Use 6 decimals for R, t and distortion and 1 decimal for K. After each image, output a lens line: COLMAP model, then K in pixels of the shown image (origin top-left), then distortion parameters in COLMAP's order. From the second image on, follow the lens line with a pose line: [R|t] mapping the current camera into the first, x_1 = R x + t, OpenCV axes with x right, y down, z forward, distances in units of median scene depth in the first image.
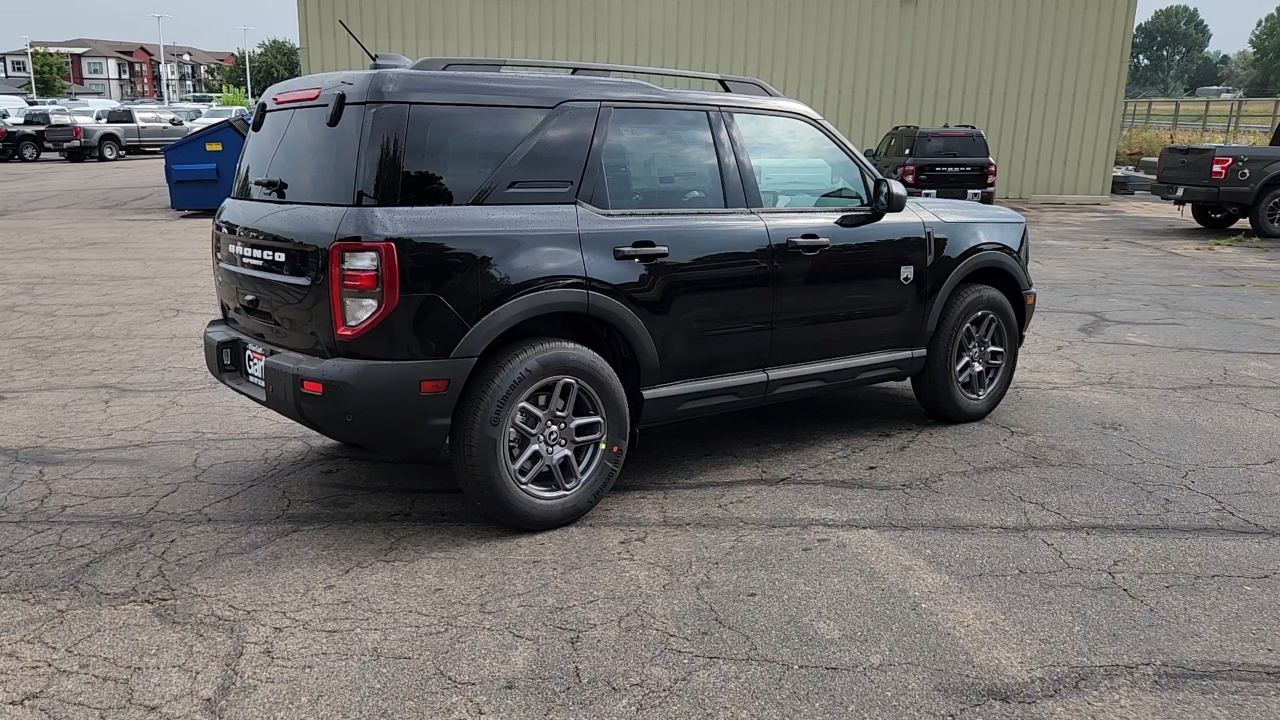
lens RADIAL K [[1087.7, 0, 627.4], [0, 1087.7, 363.3], [0, 0, 1]] dist [0.022221, -0.002477]
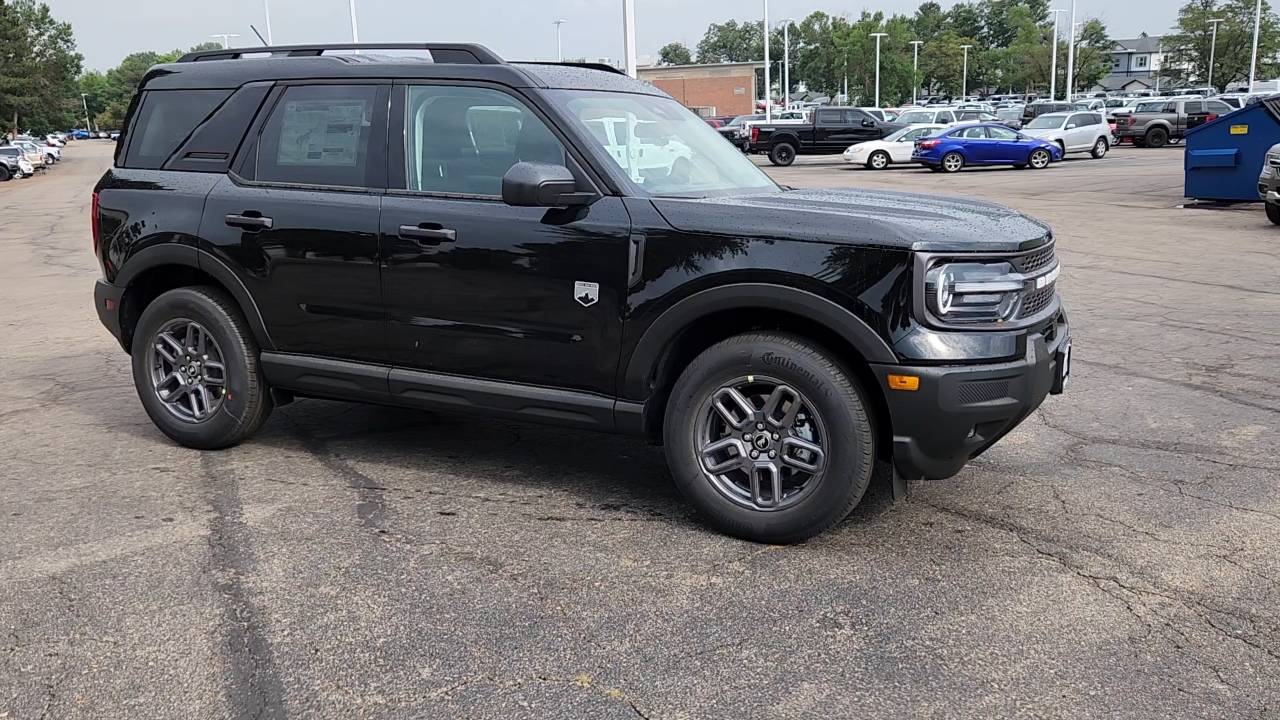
lens RADIAL K [[1087.7, 0, 626.5], [0, 1087.7, 359.2], [0, 0, 1]] dist [0.022221, -0.002477]
pose [[0.440999, 0.181443, -0.878976, 1.048477], [-0.174108, 0.978043, 0.114539, -0.143899], [0.880458, 0.102525, 0.462906, 0.775771]]
